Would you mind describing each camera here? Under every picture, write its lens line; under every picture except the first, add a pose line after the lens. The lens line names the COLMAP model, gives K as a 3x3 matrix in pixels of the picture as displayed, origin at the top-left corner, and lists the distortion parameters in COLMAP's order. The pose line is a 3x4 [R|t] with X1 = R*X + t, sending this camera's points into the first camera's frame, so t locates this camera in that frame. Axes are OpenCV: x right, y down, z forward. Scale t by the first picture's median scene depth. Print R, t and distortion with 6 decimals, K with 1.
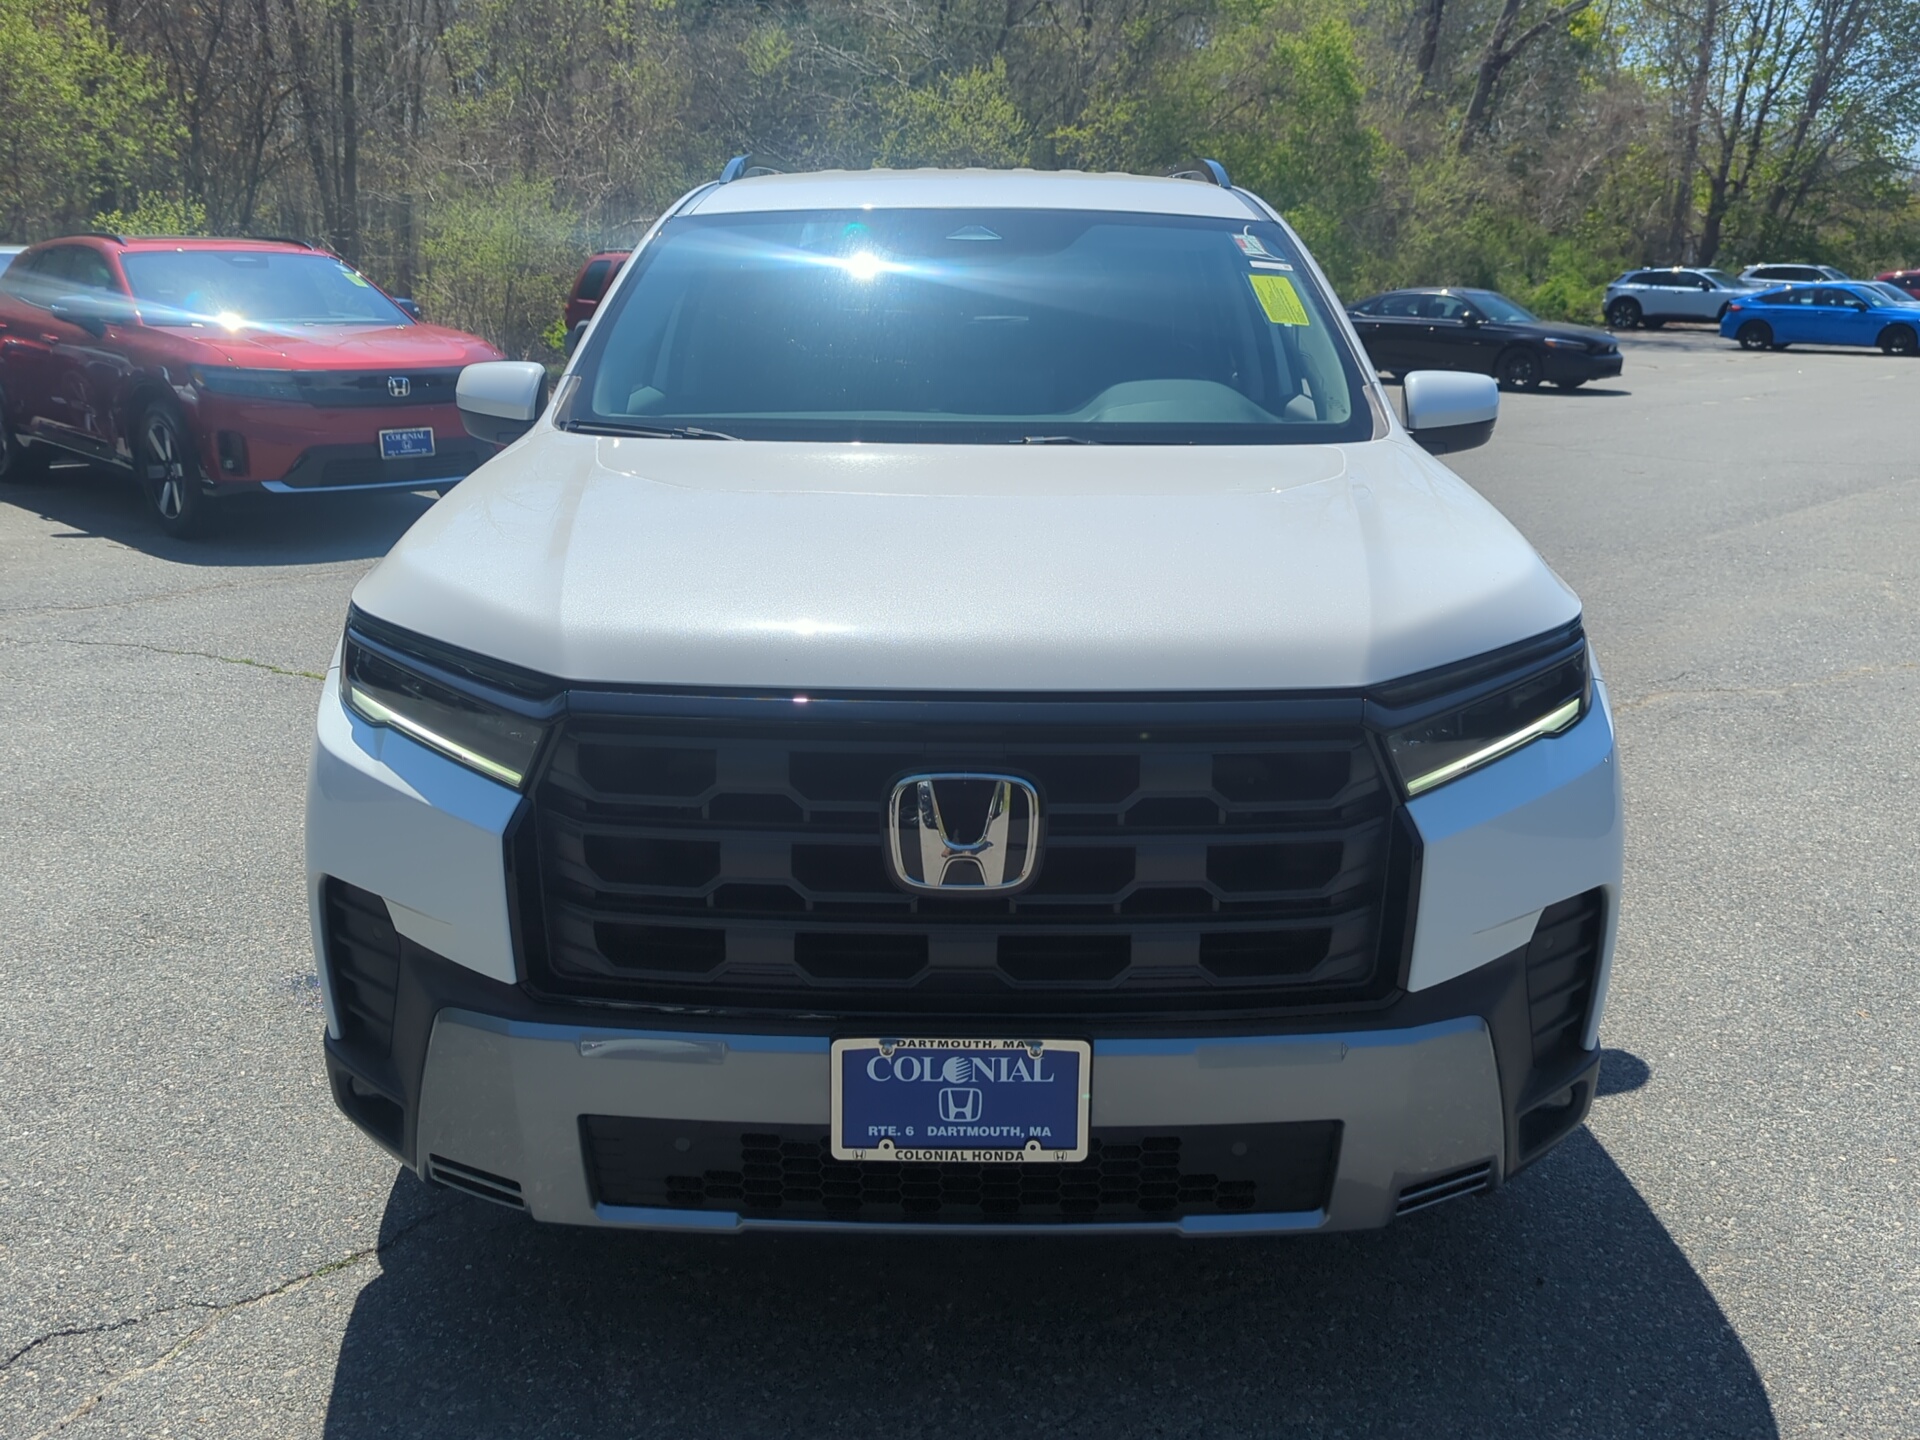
lens RADIAL K [[1608.4, 0, 961.8], [0, 1608.4, 718.8], [0, 0, 1]] dist [0.008681, 0.000924]
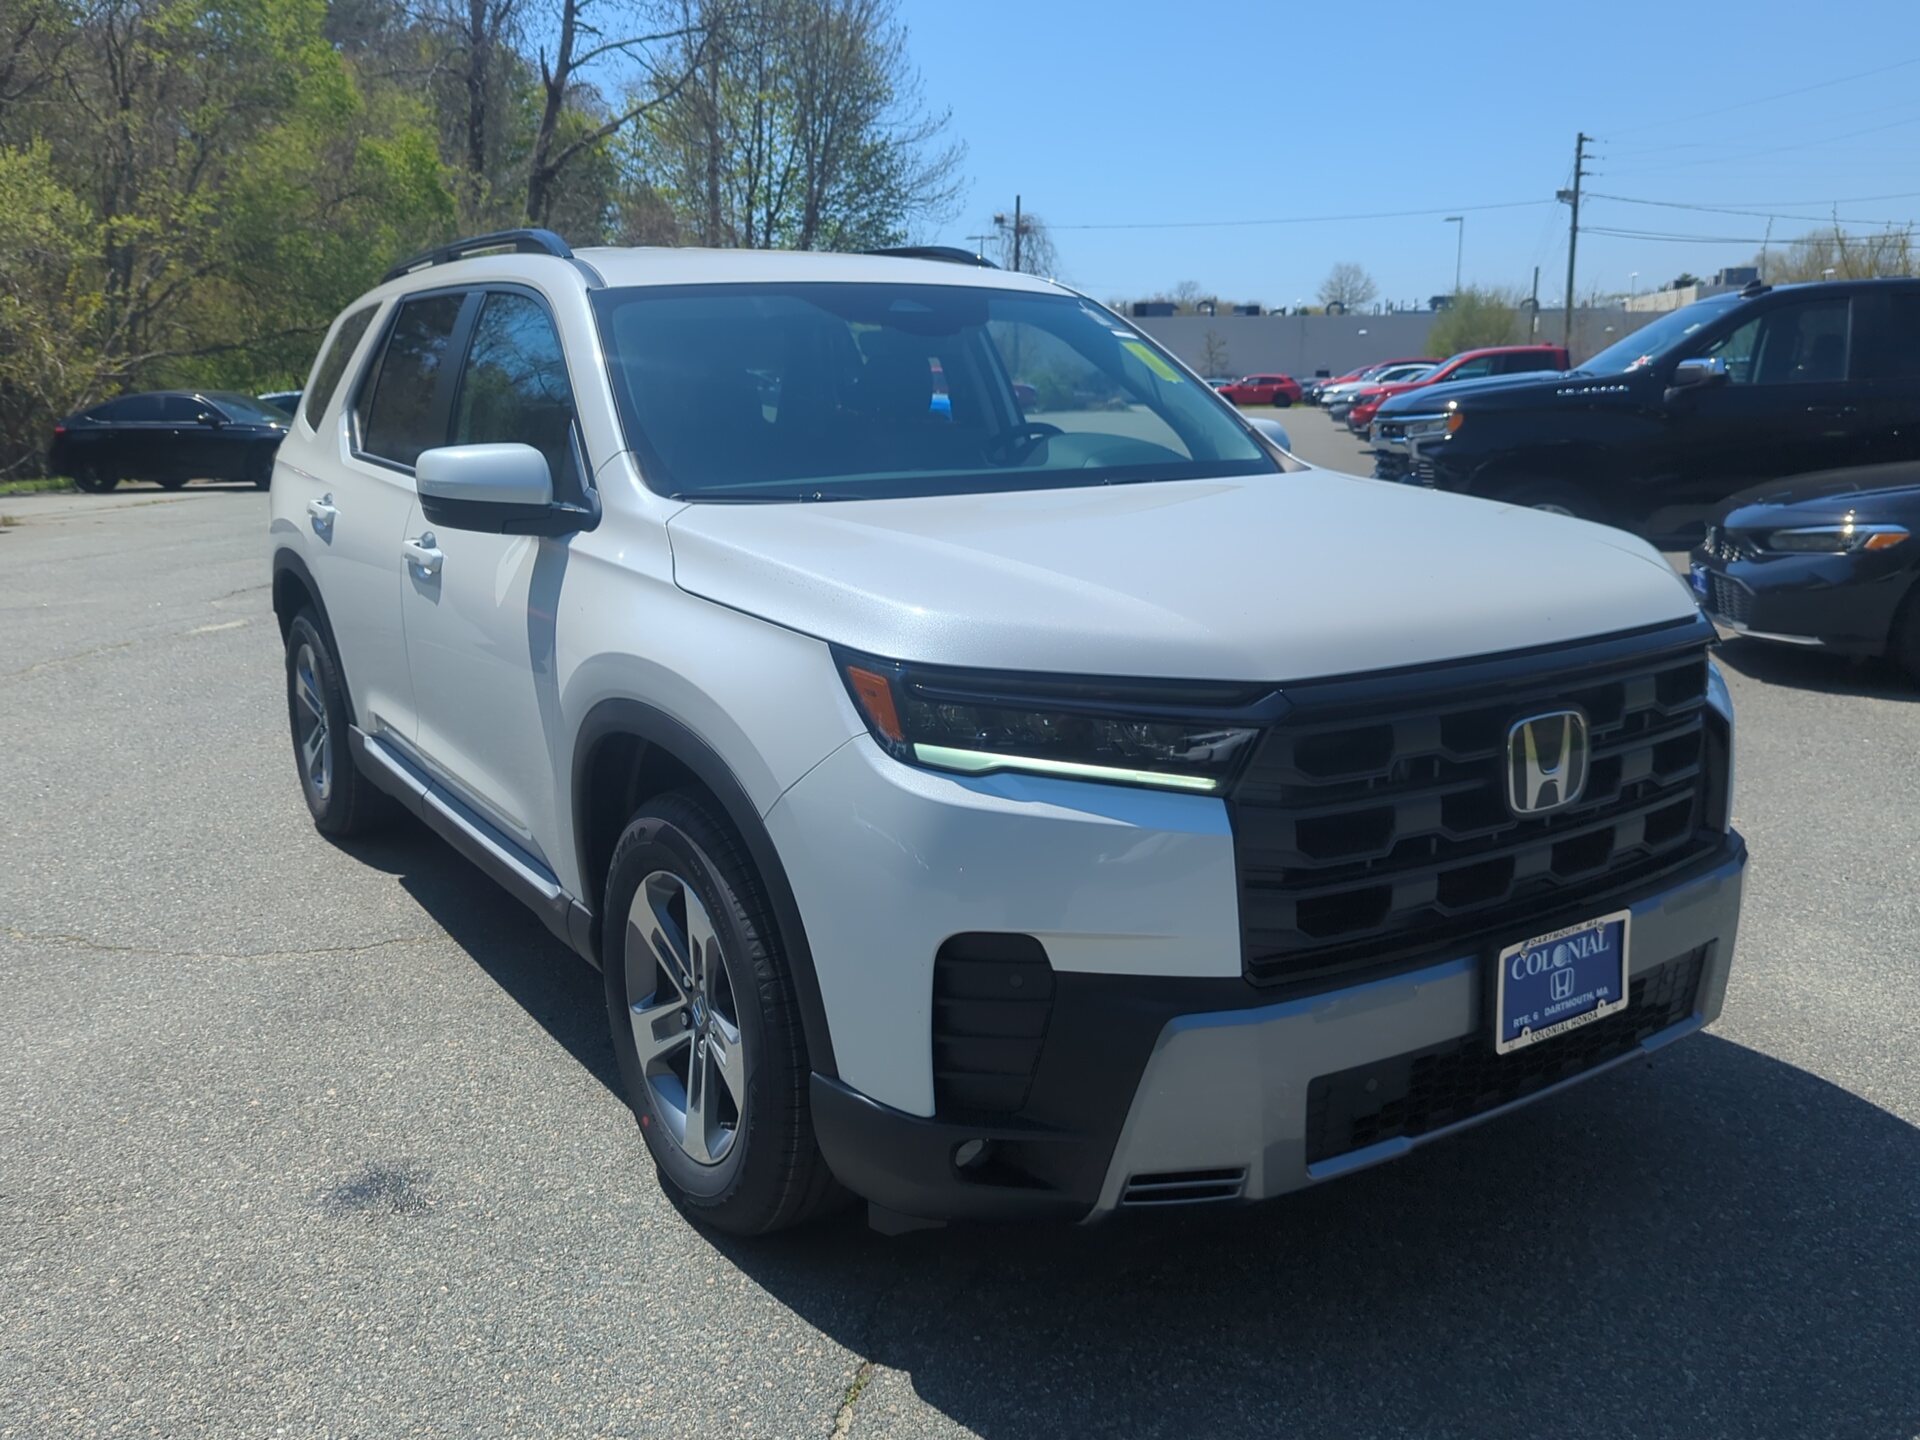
lens RADIAL K [[1608.4, 0, 971.5], [0, 1608.4, 717.2], [0, 0, 1]] dist [0.008681, 0.000924]
pose [[0.819791, -0.130922, 0.557497, -0.999727], [0.165580, 0.986125, -0.011902, -0.020700], [-0.548203, 0.102067, 0.830094, 0.199375]]
